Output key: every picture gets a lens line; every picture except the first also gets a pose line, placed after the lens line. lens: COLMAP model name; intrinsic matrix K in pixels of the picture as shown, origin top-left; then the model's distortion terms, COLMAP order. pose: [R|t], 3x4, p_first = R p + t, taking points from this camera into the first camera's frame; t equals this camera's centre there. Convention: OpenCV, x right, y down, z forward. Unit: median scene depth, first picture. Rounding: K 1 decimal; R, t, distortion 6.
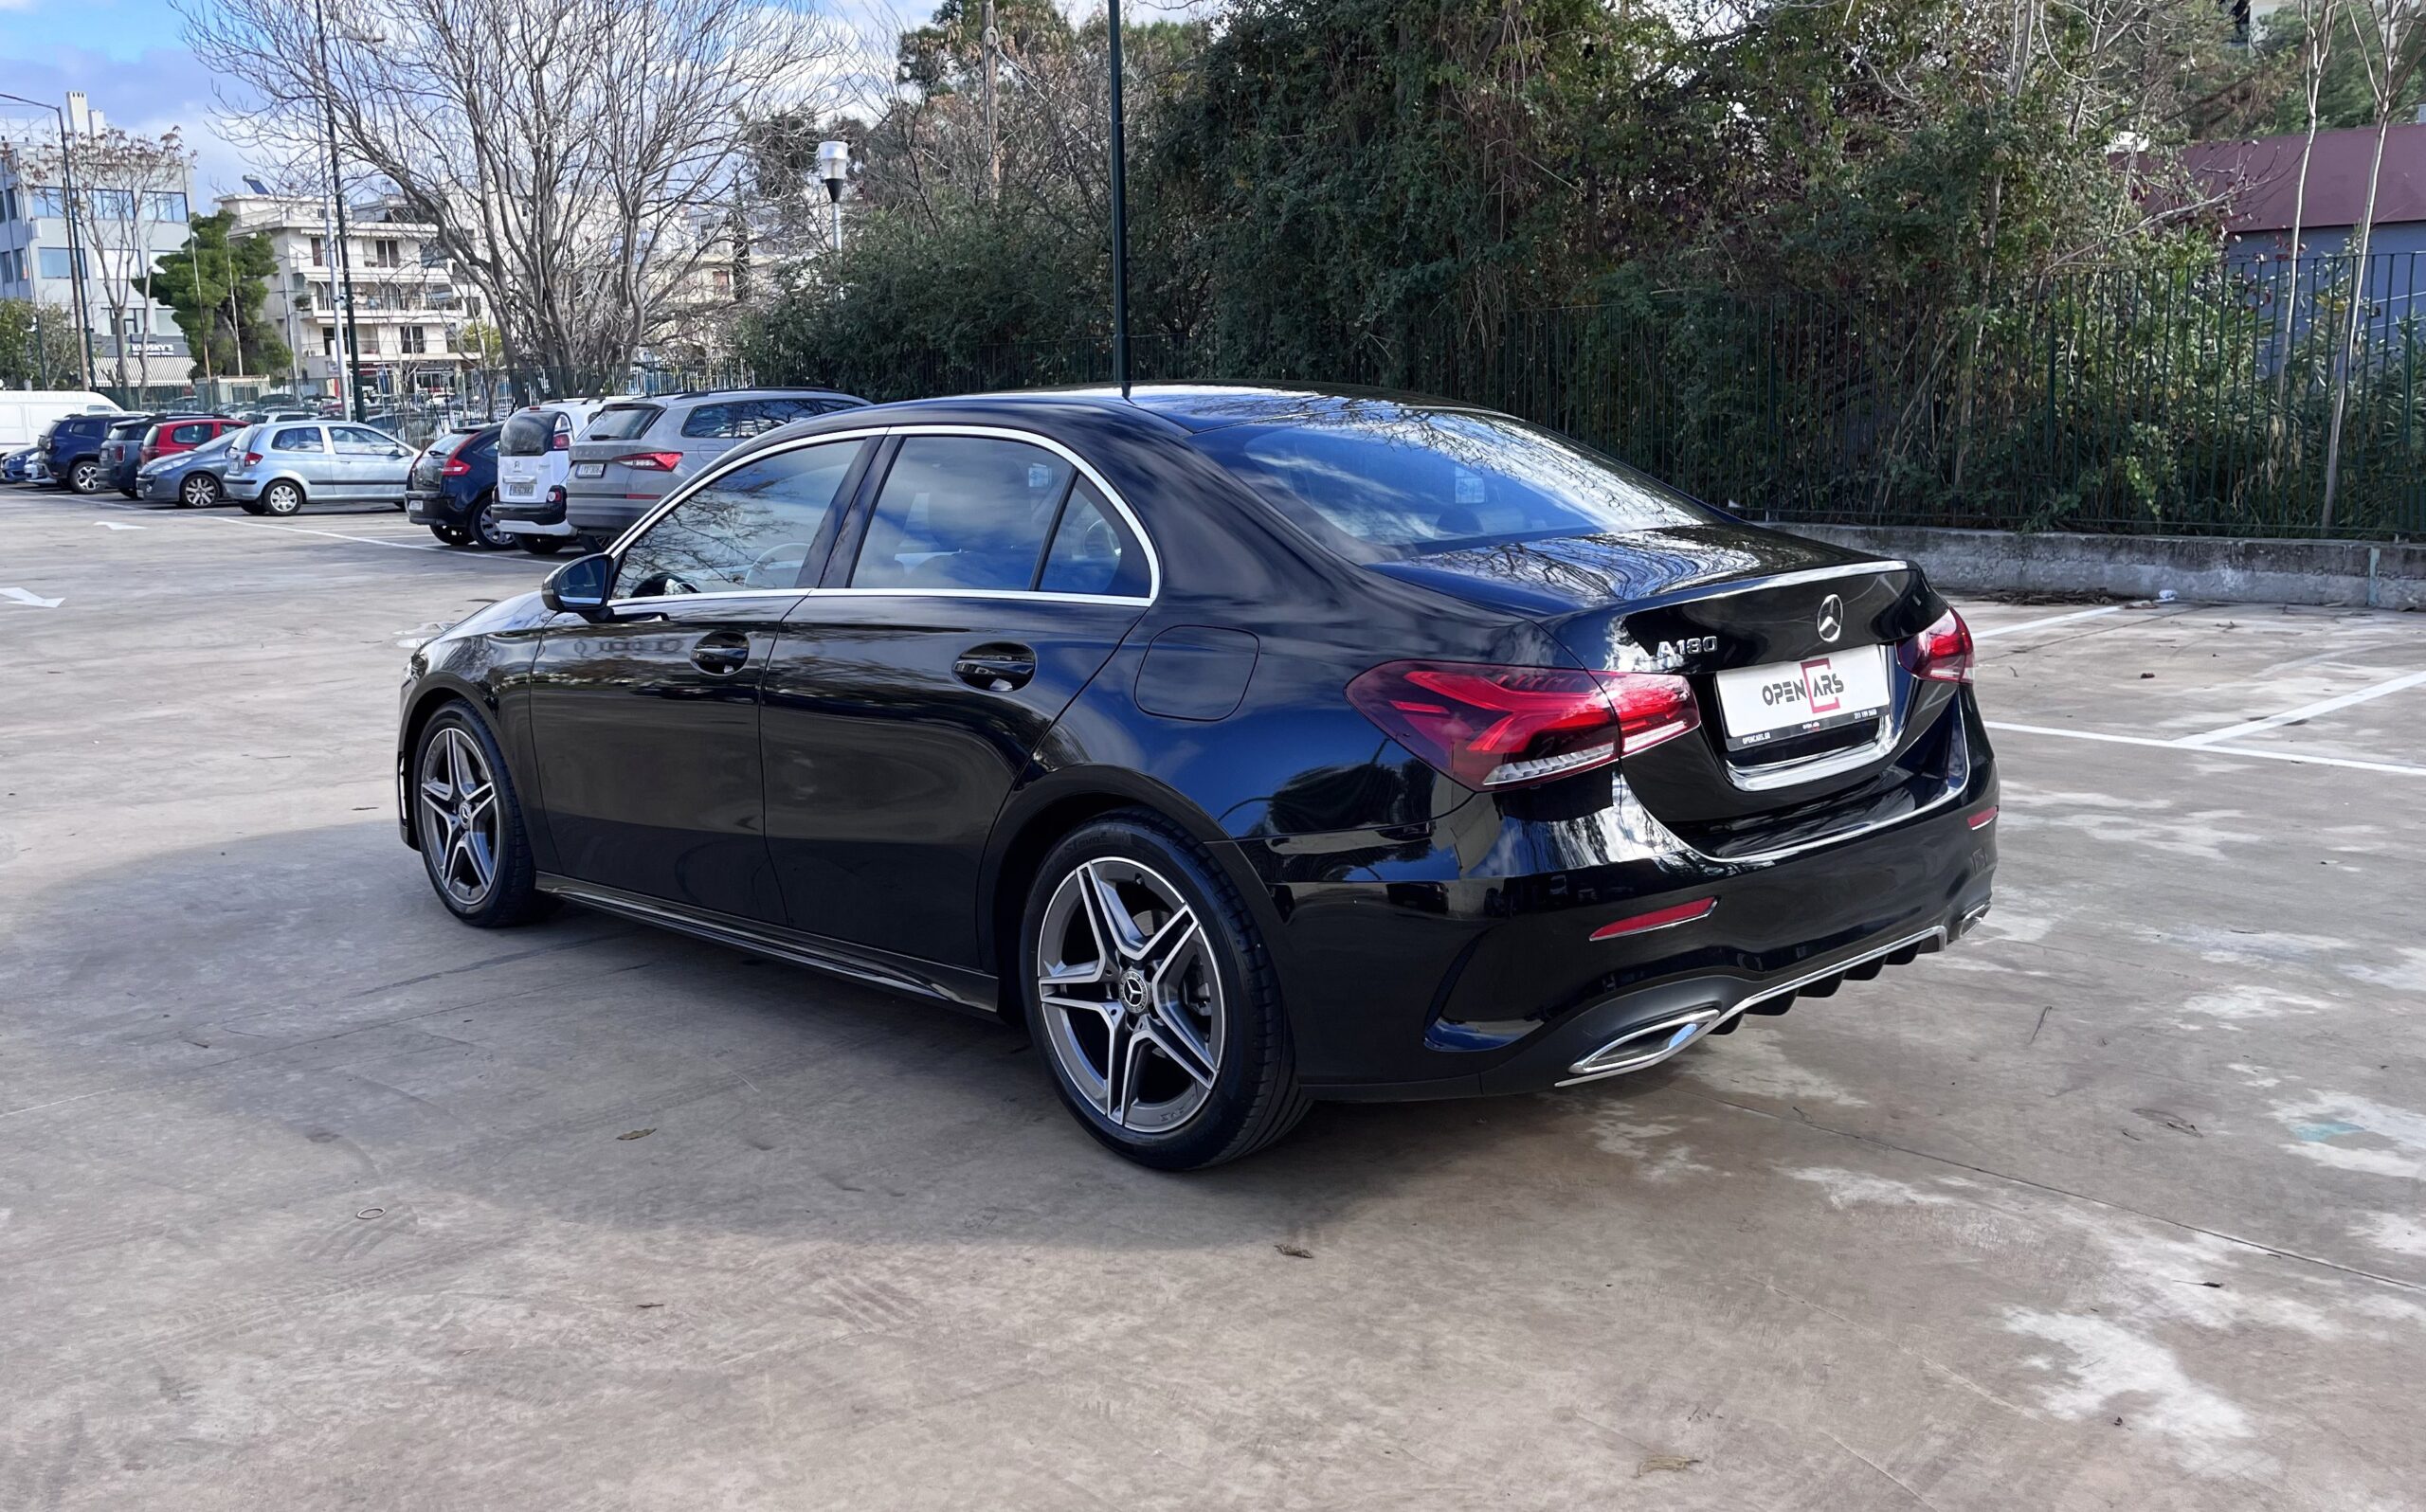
lens RADIAL K [[2110.9, 0, 1213.0], [0, 2110.9, 756.0], [0, 0, 1]] dist [0.030839, -0.003538]
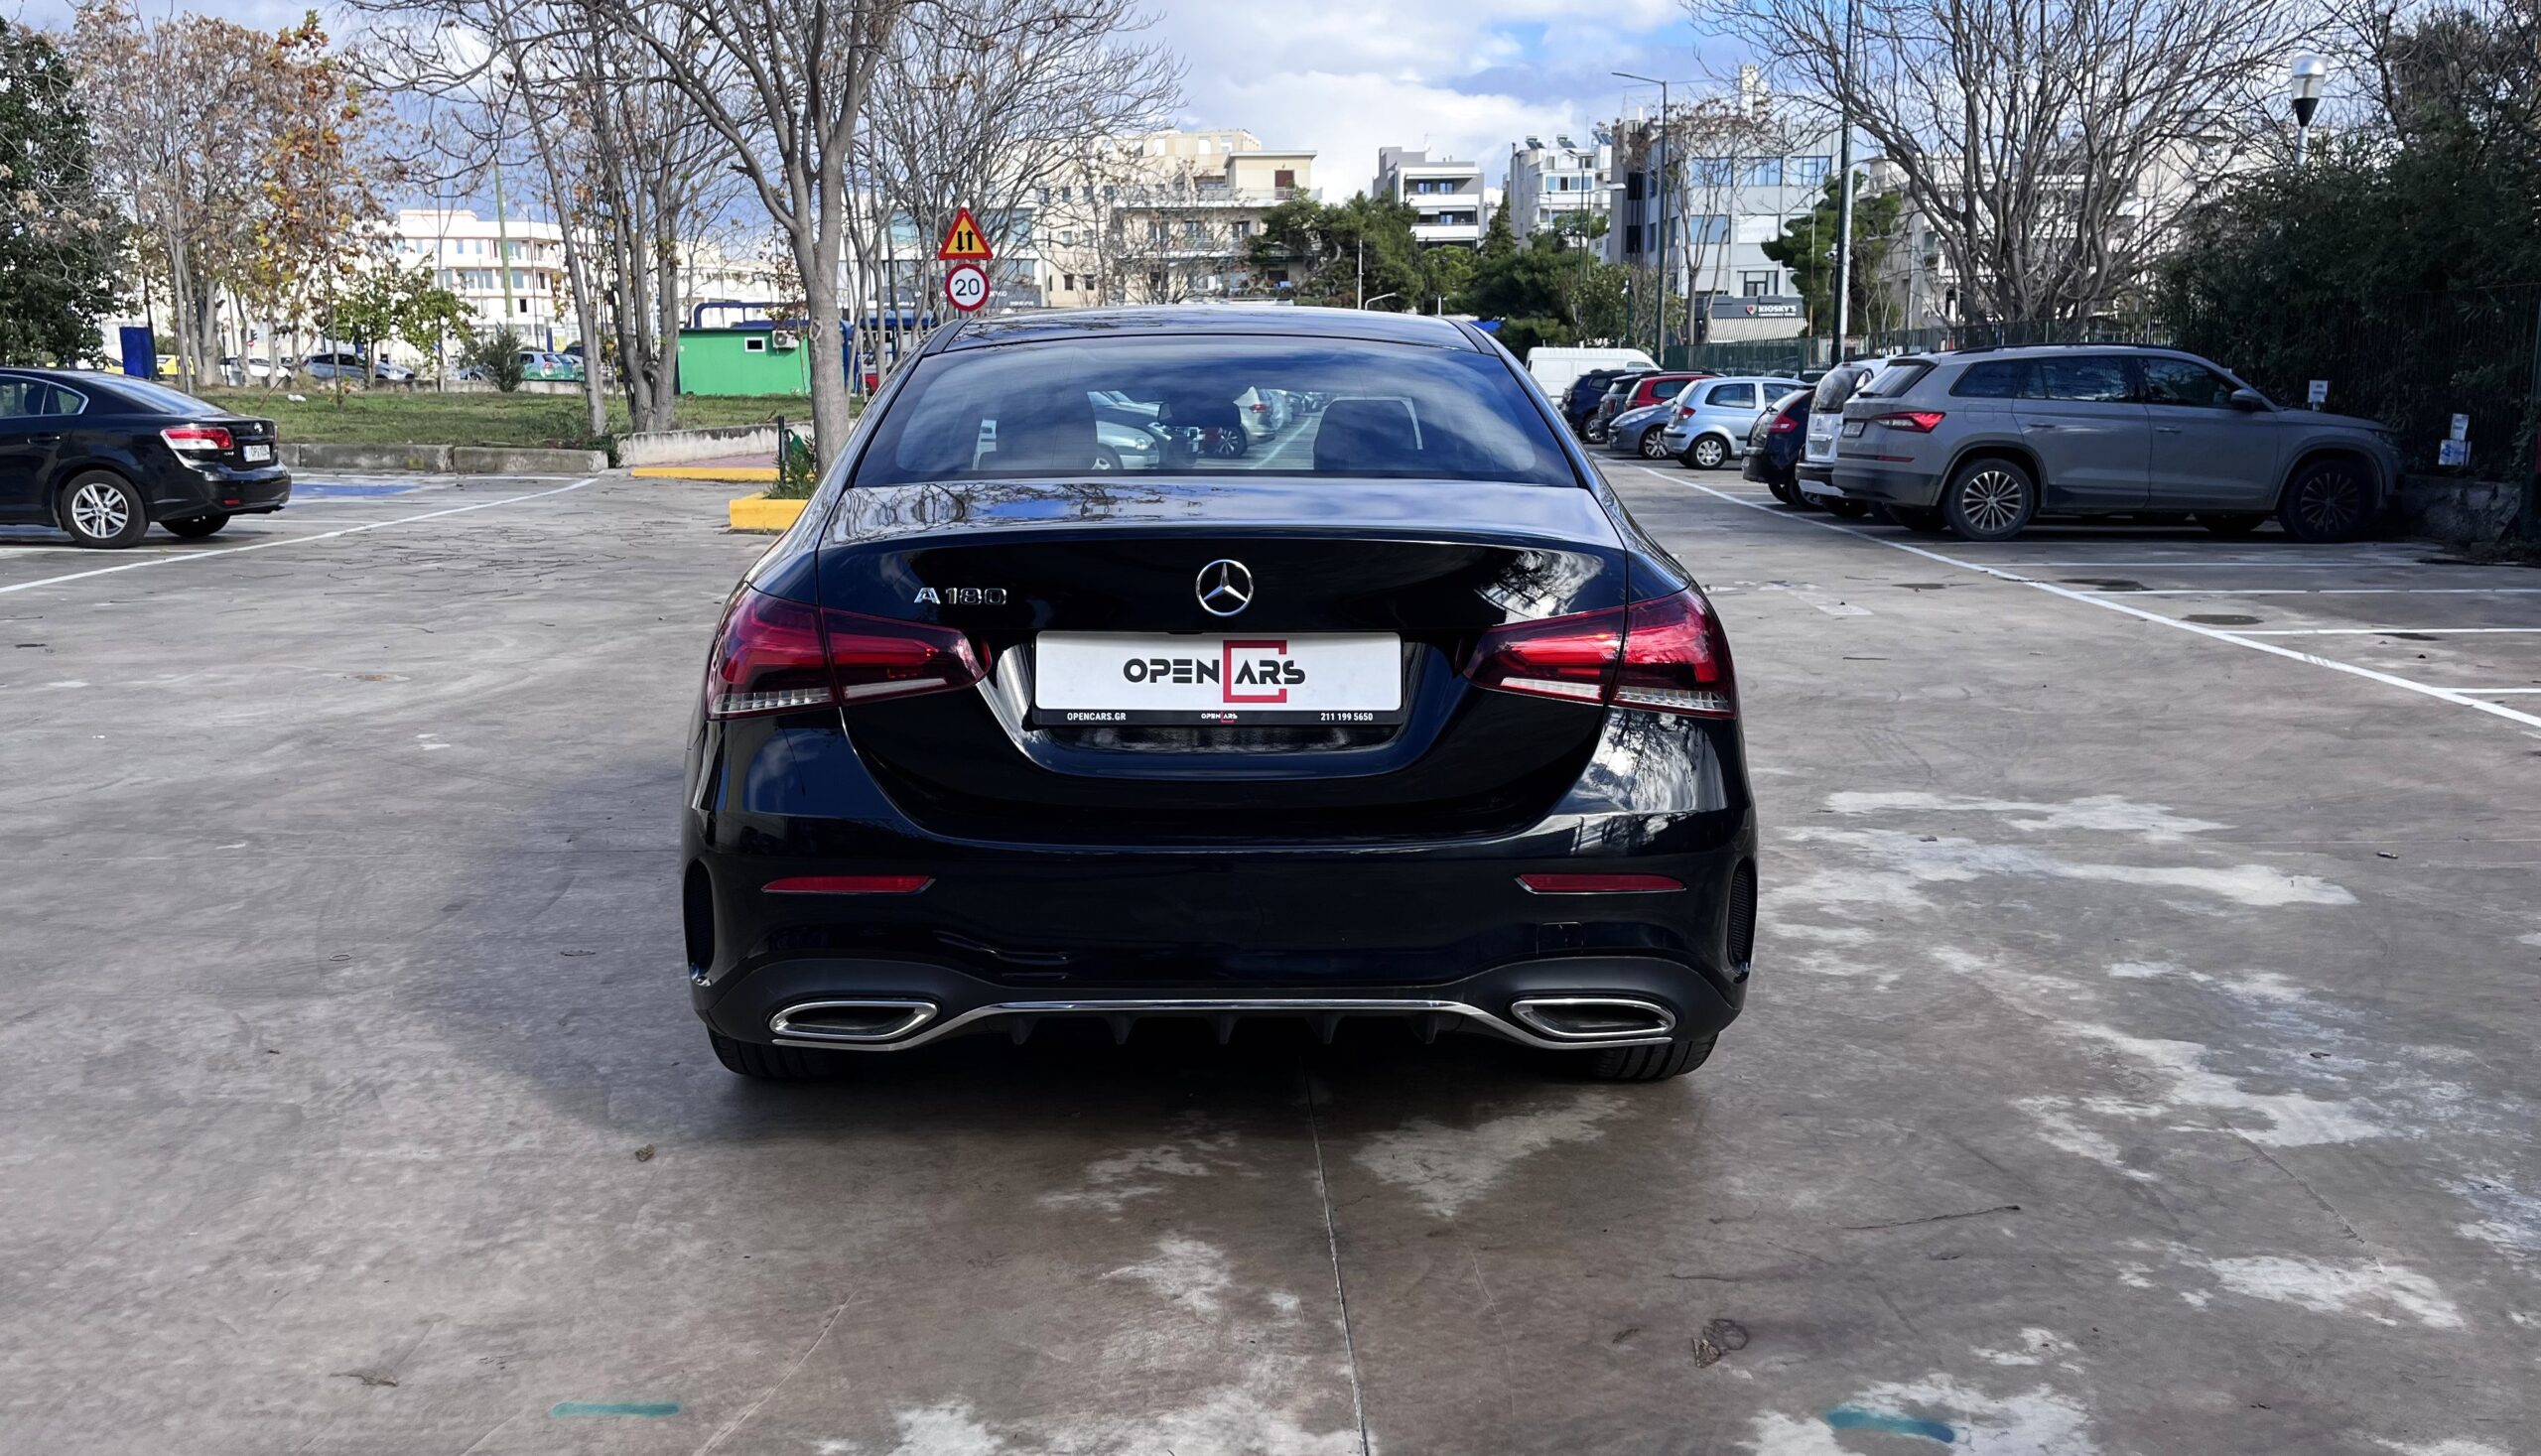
lens RADIAL K [[2186.4, 0, 1166.1], [0, 2186.4, 776.6], [0, 0, 1]] dist [0.052873, -0.065085]
pose [[0.733266, 0.140593, -0.665247, 0.675568], [-0.127537, 0.989463, 0.068537, -0.037785], [0.667873, 0.034588, 0.743471, 0.277332]]
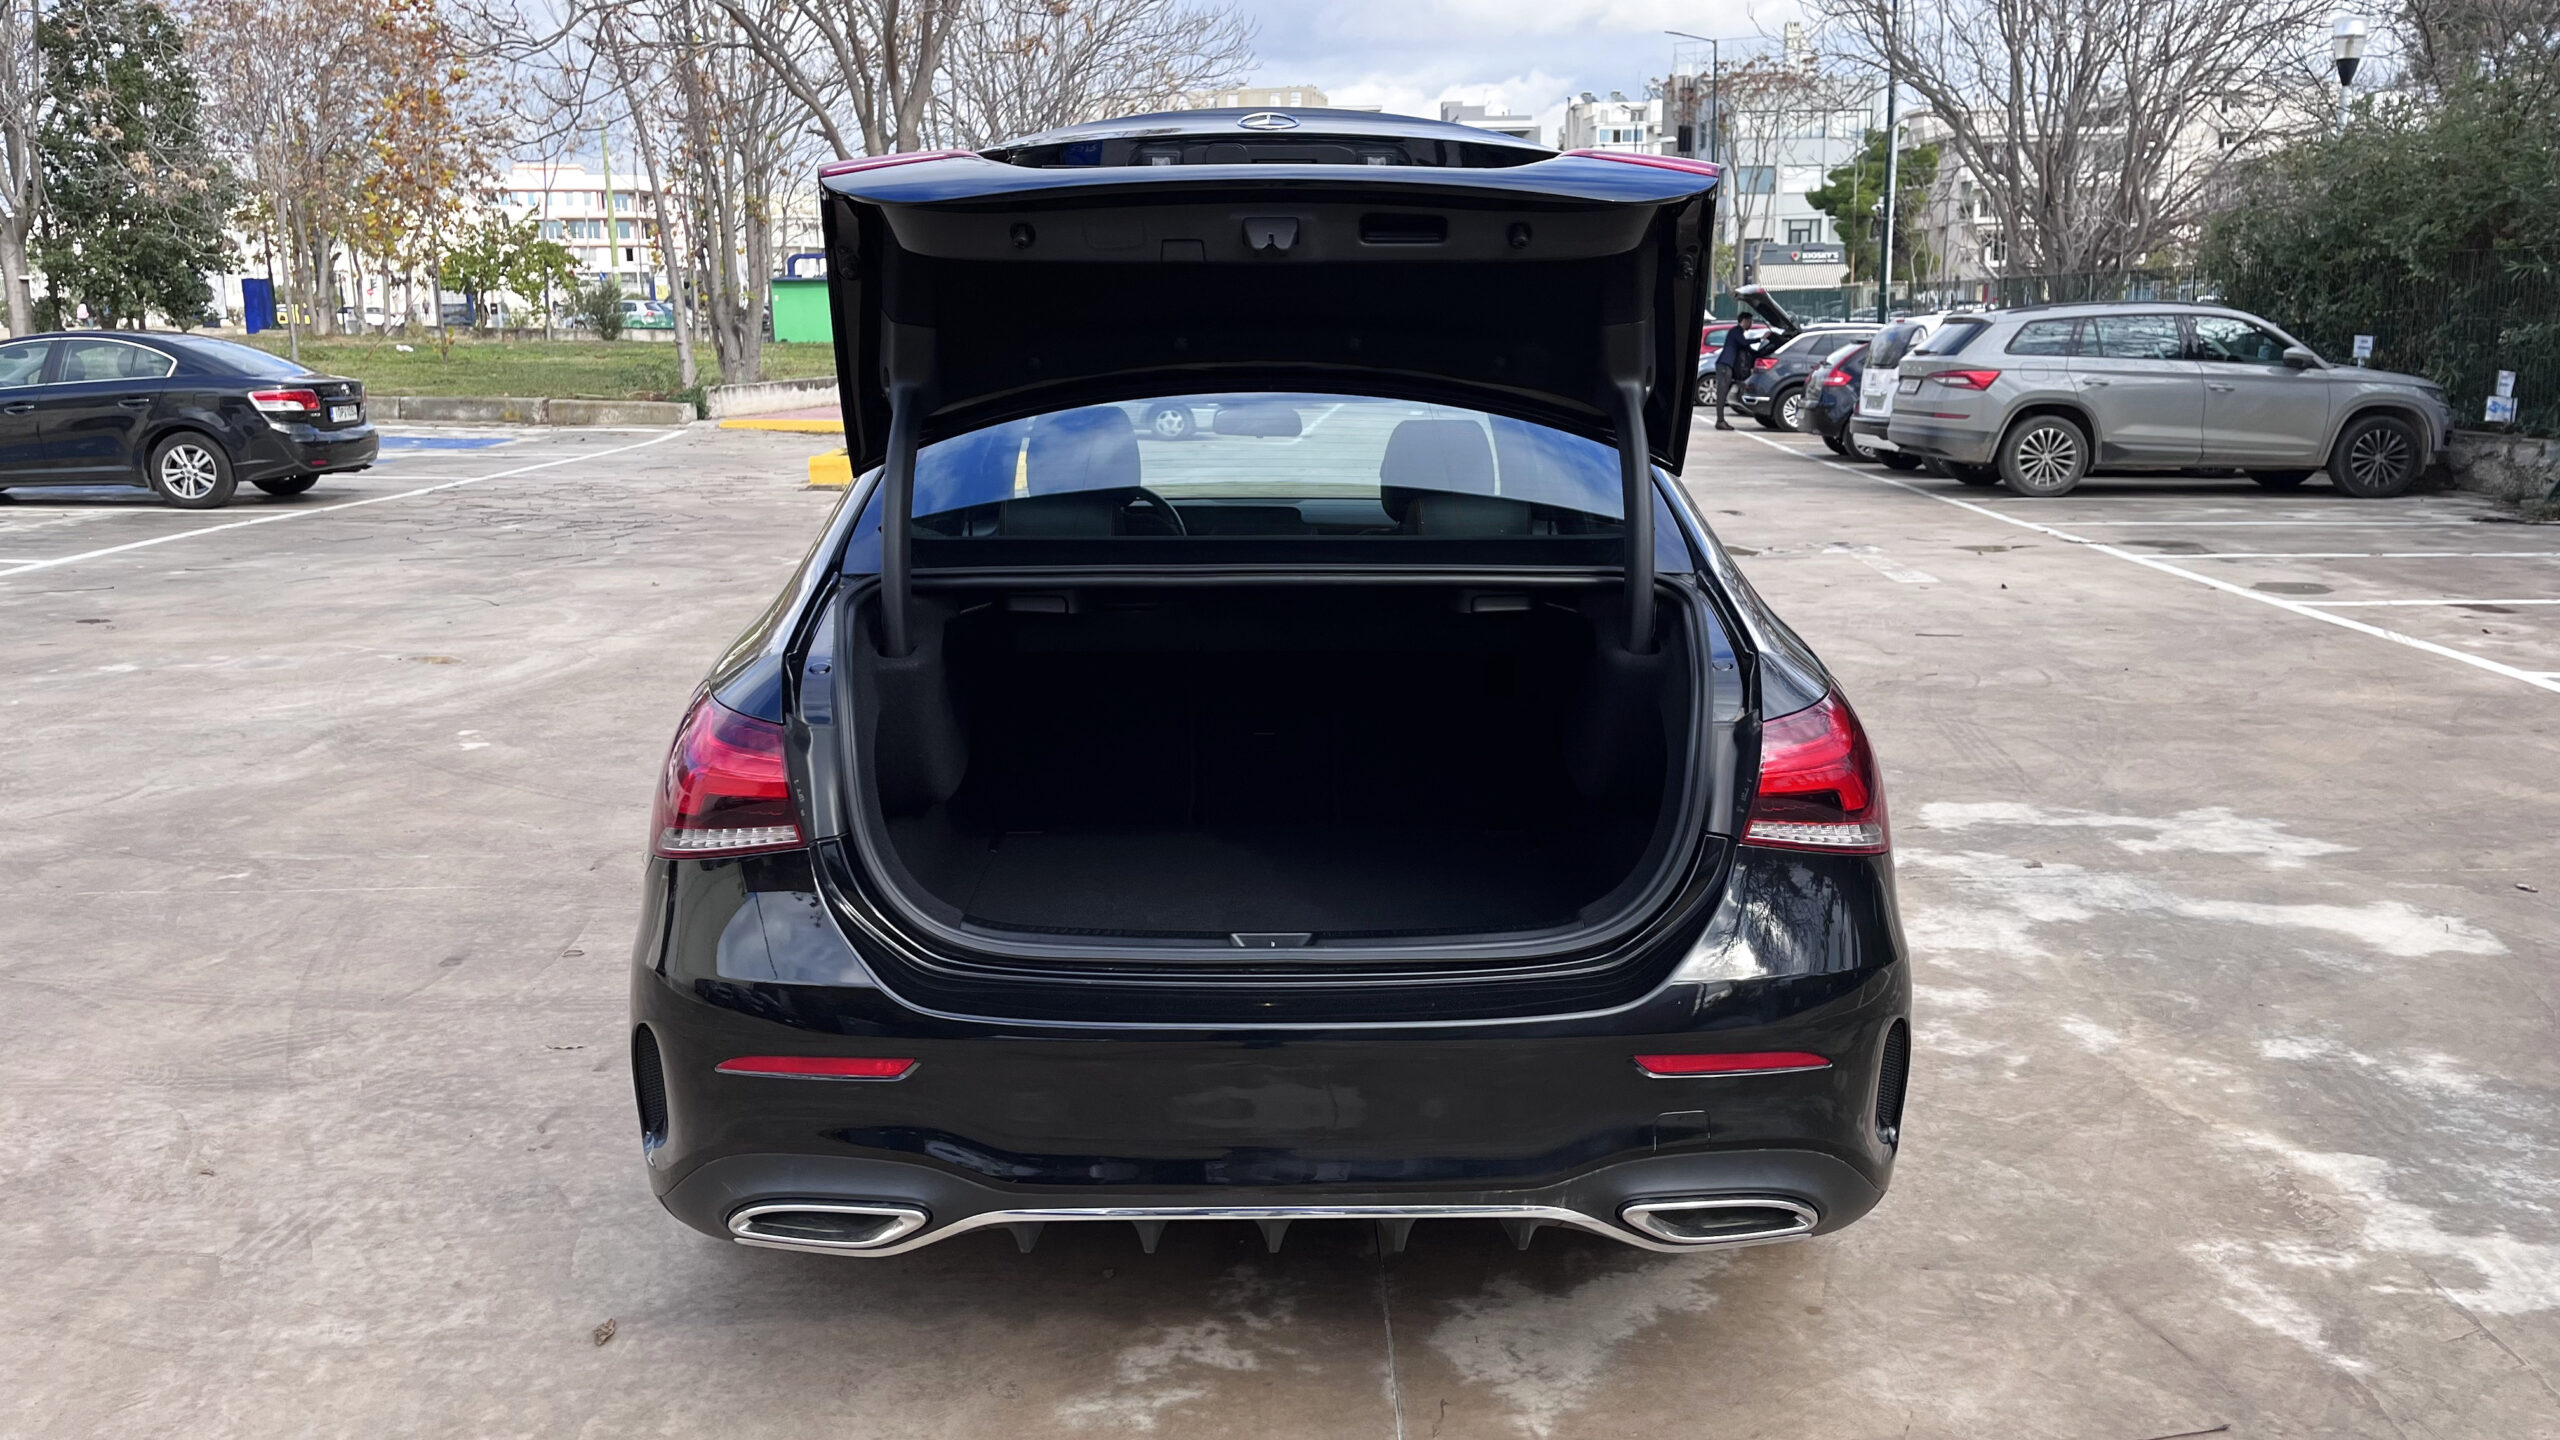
lens RADIAL K [[2054.9, 0, 1222.1], [0, 2054.9, 717.0], [0, 0, 1]] dist [0.071547, -0.108350]
pose [[0.727743, 0.147398, -0.669824, 0.571988], [-0.126866, 0.988710, 0.079734, -0.089224], [0.674015, 0.026953, 0.738226, 0.394781]]
